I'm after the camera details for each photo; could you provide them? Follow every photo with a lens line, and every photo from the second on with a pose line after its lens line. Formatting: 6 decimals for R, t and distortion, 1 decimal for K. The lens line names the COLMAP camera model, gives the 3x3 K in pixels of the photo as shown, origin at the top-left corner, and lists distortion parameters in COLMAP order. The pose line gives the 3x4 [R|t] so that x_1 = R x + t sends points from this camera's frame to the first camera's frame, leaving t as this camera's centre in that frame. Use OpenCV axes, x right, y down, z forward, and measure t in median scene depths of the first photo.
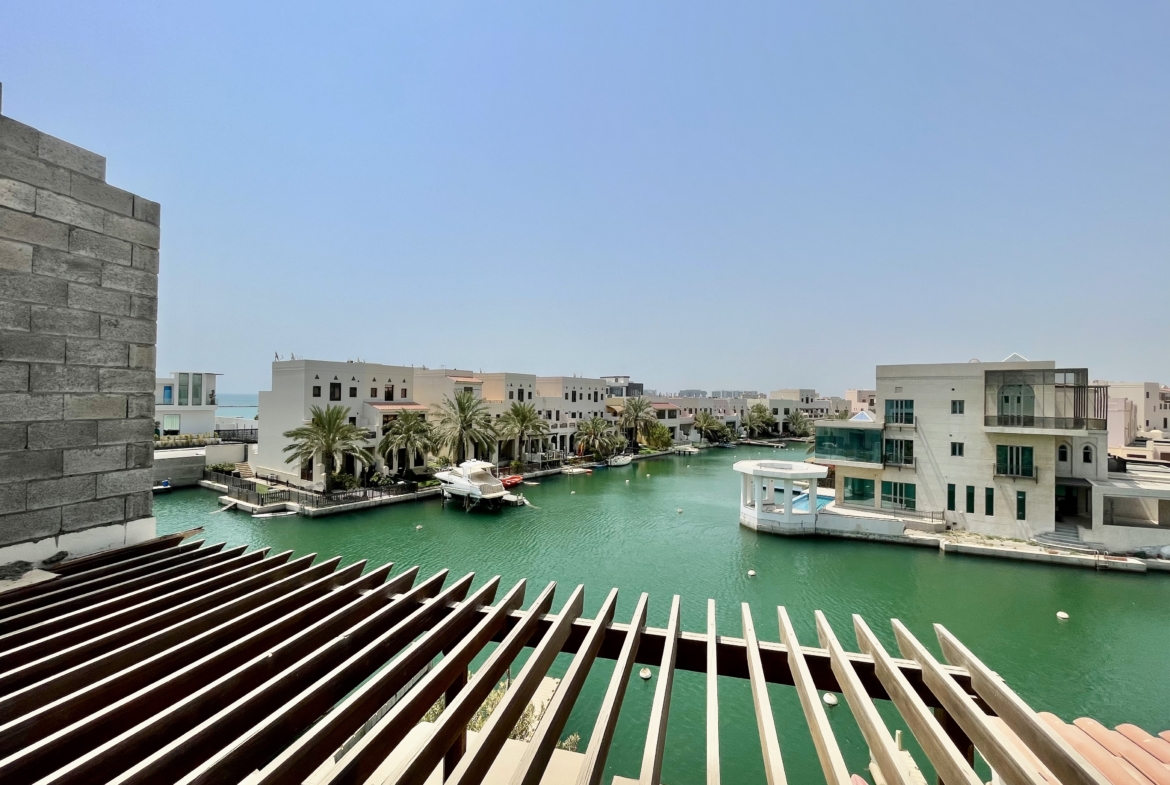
lens RADIAL K [[476.7, 0, 588.5], [0, 476.7, 385.7], [0, 0, 1]] dist [-0.001418, 0.002500]
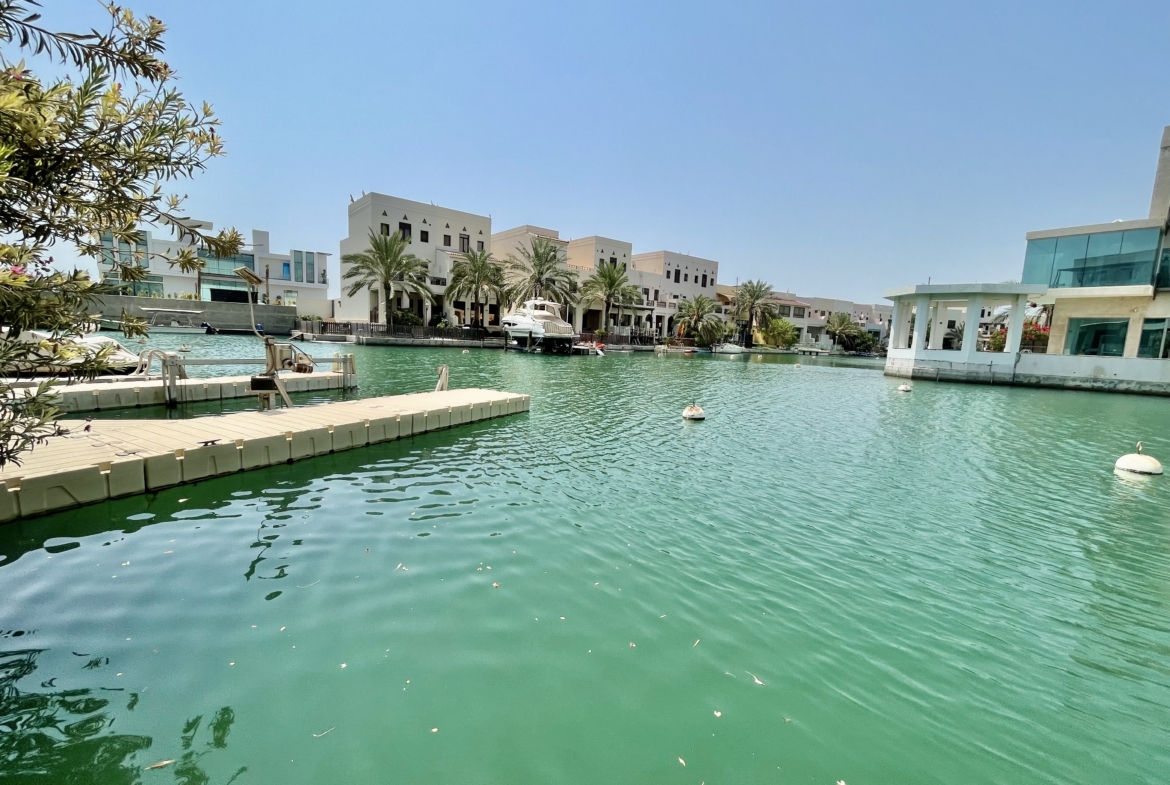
lens RADIAL K [[476.7, 0, 593.3], [0, 476.7, 390.4], [0, 0, 1]] dist [-0.001418, 0.002500]
pose [[0.970905, 0.057820, -0.232378, 0.036699], [-0.030649, 0.992435, 0.118881, 0.139939], [0.237494, -0.108300, 0.965333, 0.122879]]
